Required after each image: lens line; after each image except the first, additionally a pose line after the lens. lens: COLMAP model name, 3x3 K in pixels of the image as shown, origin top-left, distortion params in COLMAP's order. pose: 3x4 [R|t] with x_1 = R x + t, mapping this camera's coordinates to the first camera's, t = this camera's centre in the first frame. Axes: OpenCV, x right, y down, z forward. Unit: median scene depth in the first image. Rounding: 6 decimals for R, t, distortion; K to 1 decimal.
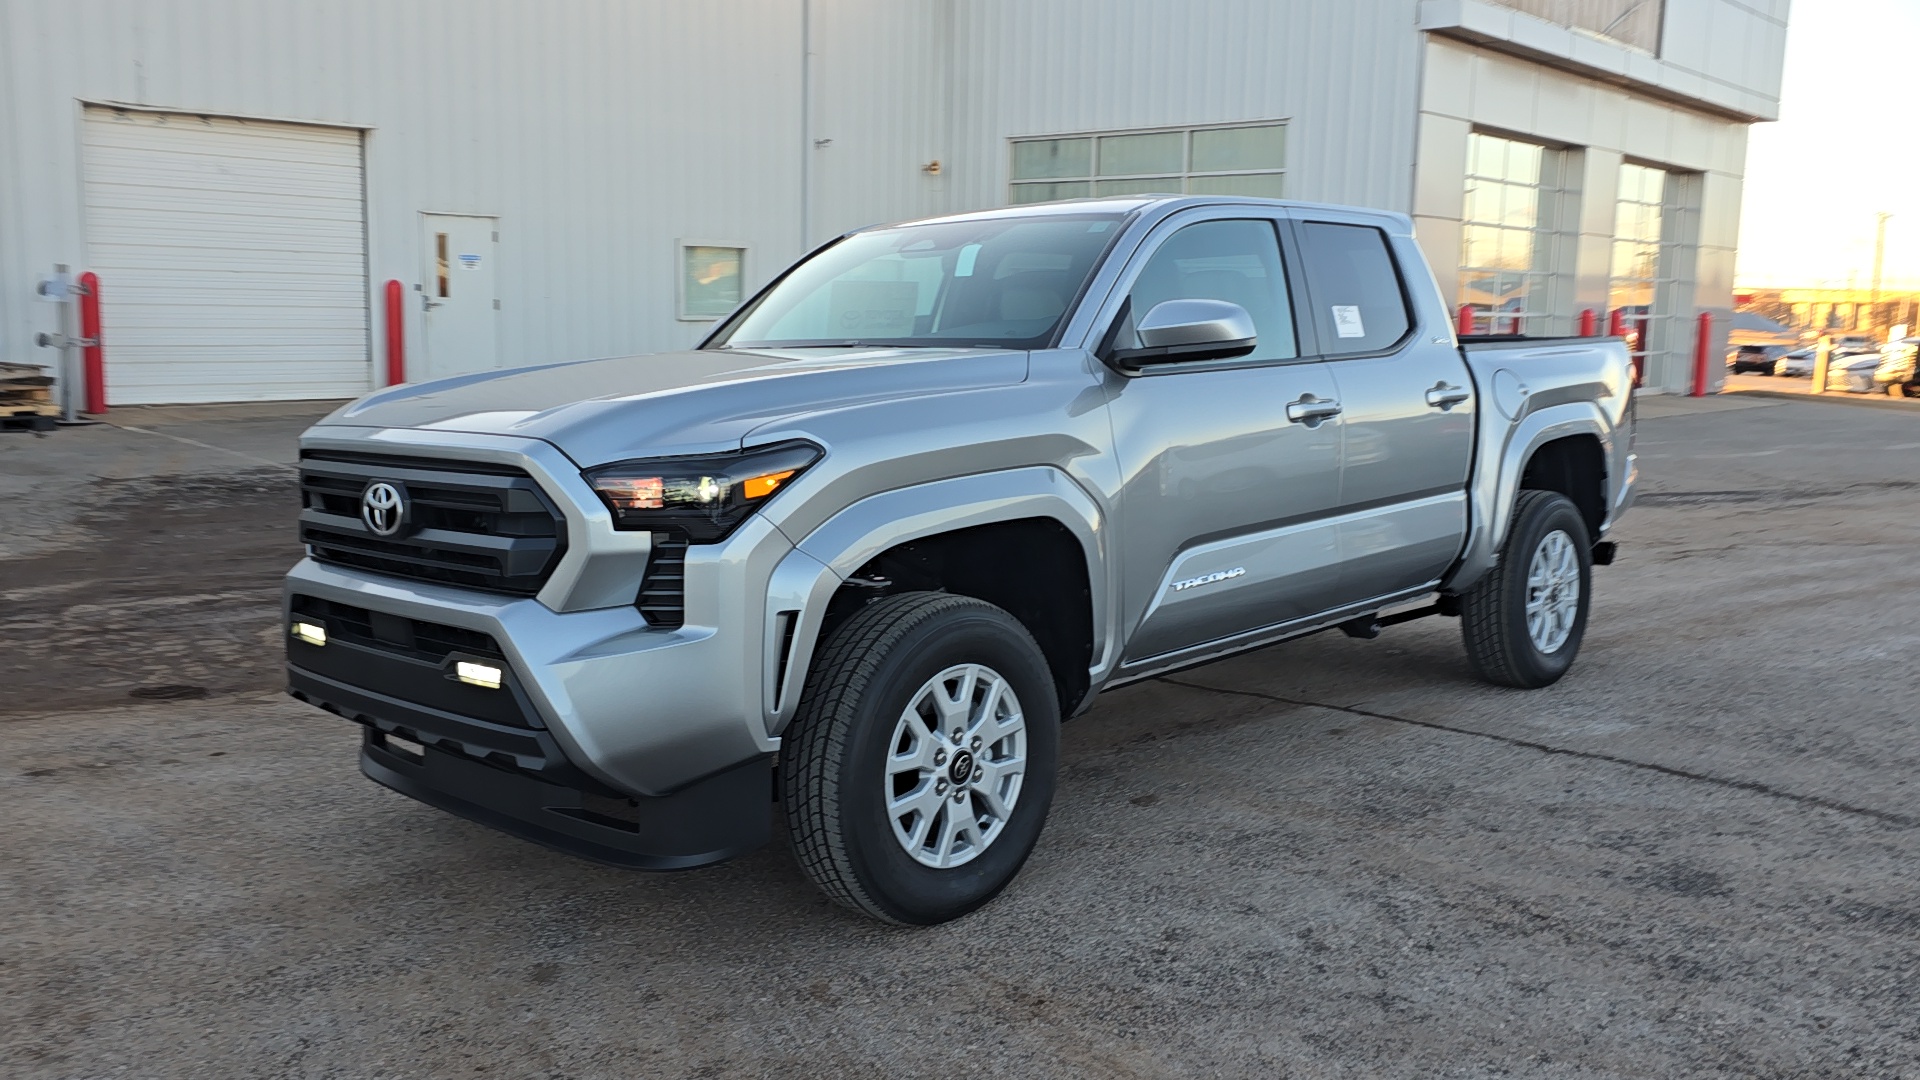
lens RADIAL K [[1597.5, 0, 953.6], [0, 1597.5, 536.4], [0, 0, 1]] dist [-0.001598, 0.000398]
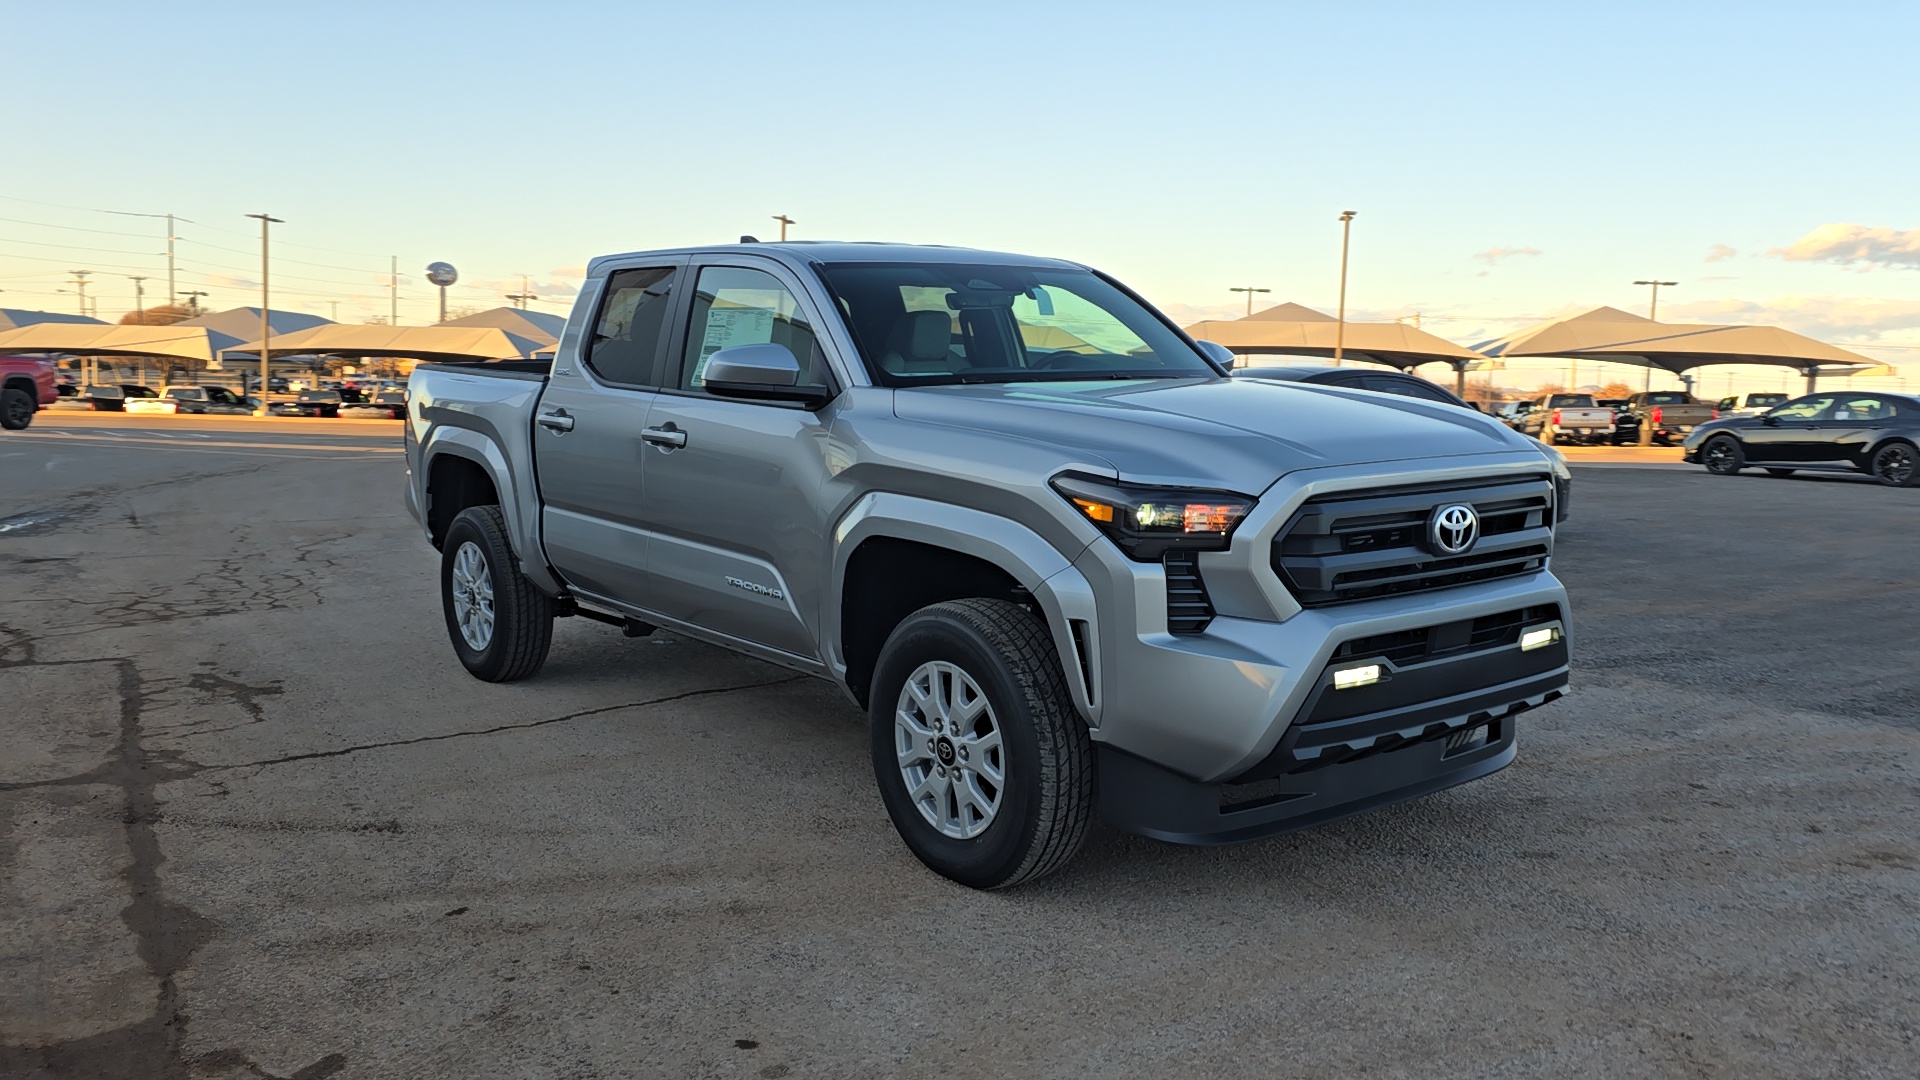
lens RADIAL K [[1597.5, 0, 956.9], [0, 1597.5, 535.2], [0, 0, 1]] dist [-0.001598, 0.000398]
pose [[0.162480, -0.113392, 0.980175, -1.419093], [0.119670, 0.988307, 0.094495, -0.150390], [-0.979428, 0.101944, 0.174149, 1.078709]]
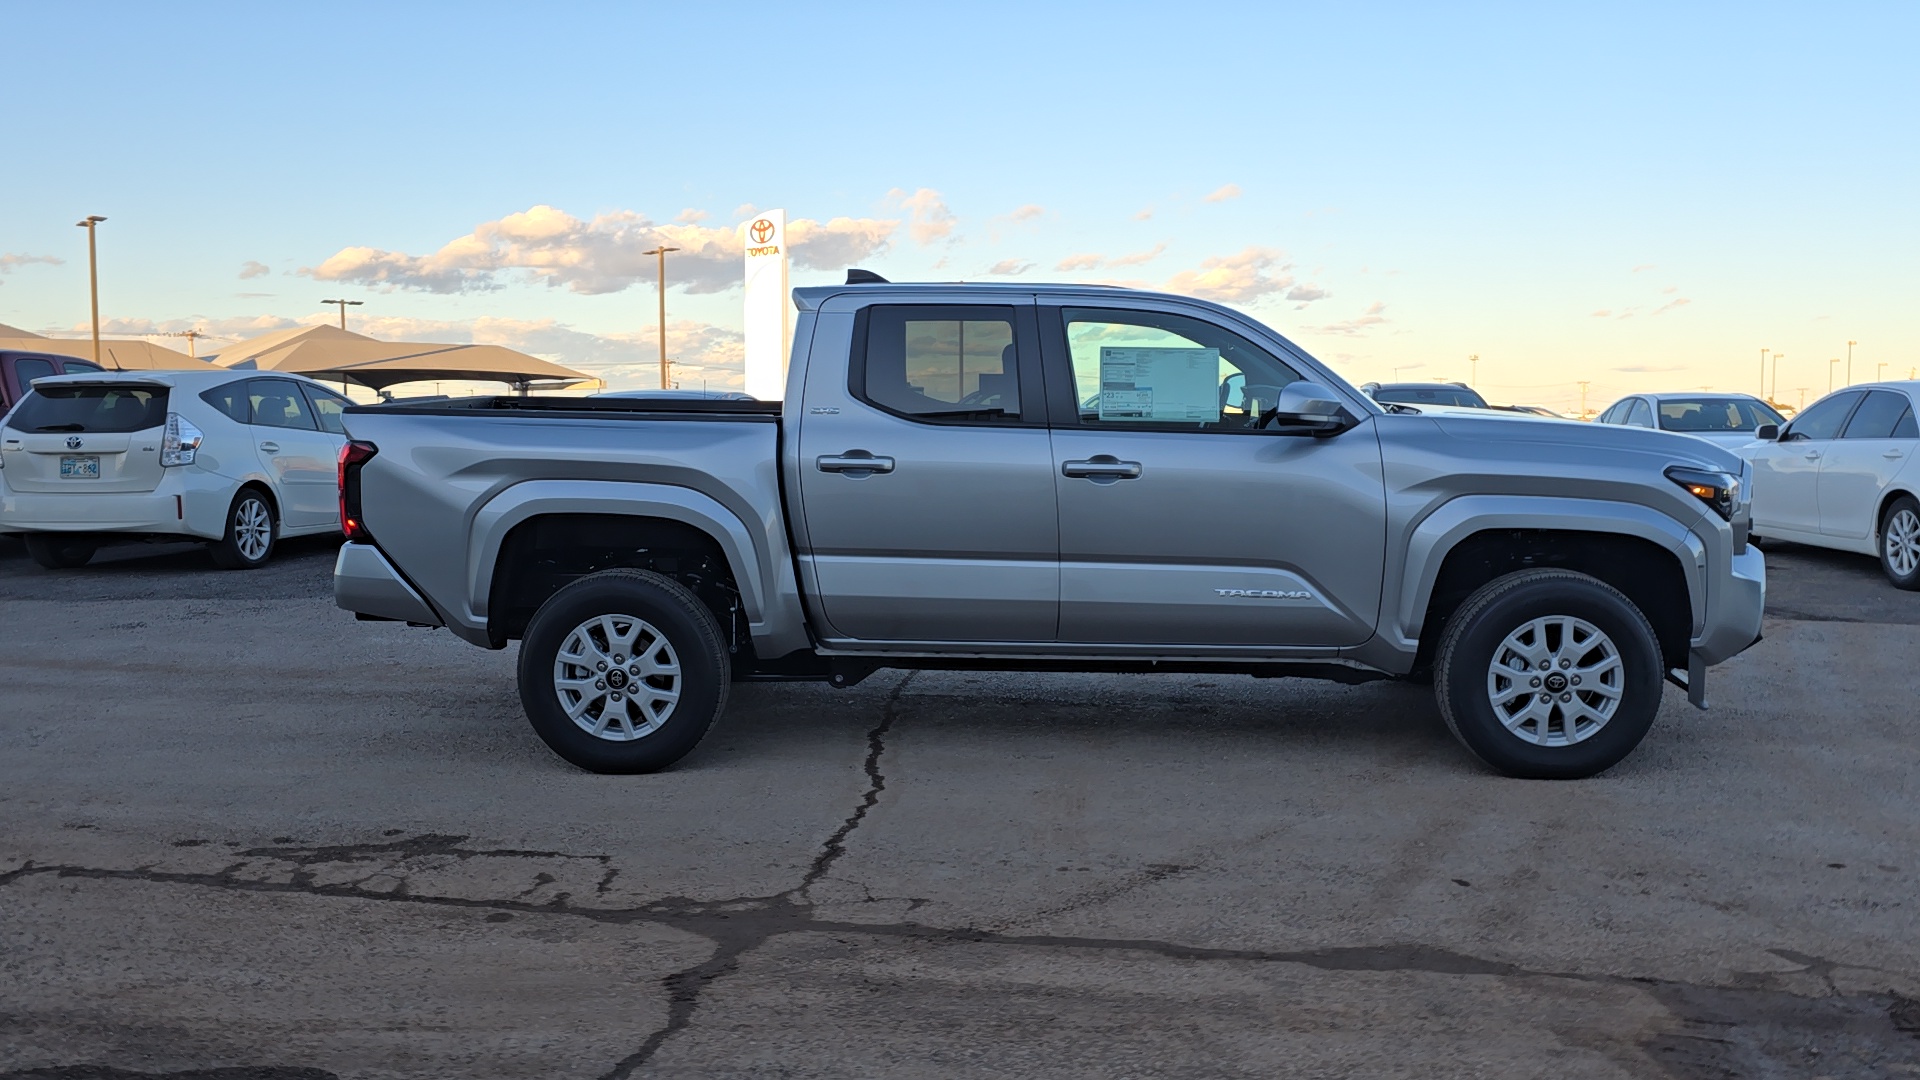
lens RADIAL K [[1597.5, 0, 960.2], [0, 1597.5, 537.8], [0, 0, 1]] dist [-0.001598, 0.000398]
pose [[-0.645441, -0.079864, 0.759623, -1.113693], [0.098799, 0.977434, 0.186712, -0.360374], [-0.757393, 0.195562, -0.622986, 2.602655]]
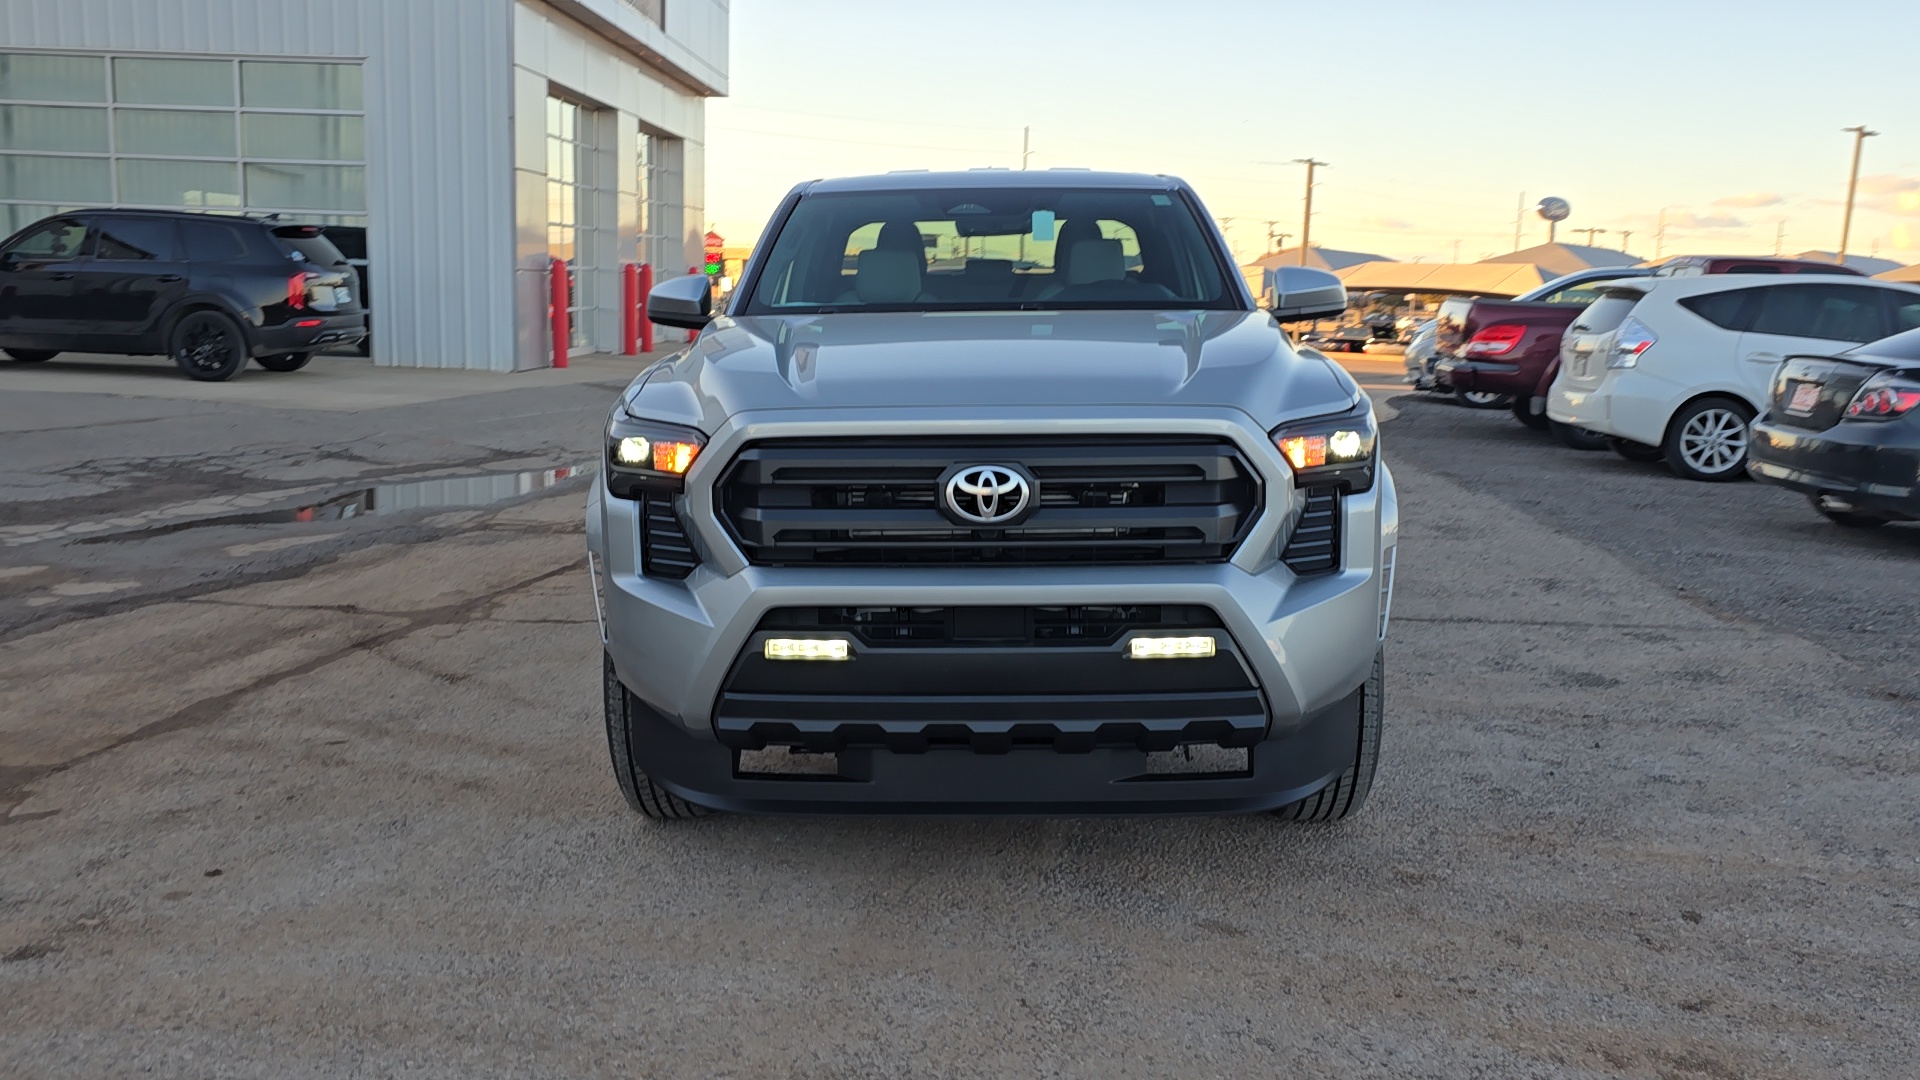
lens RADIAL K [[1597.5, 0, 953.4], [0, 1597.5, 550.0], [0, 0, 1]] dist [-0.001598, 0.000398]
pose [[0.751290, -0.108061, 0.651066, -0.914101], [0.082787, 0.994143, 0.069473, -0.047419], [-0.654760, 0.001705, 0.755835, 0.300534]]
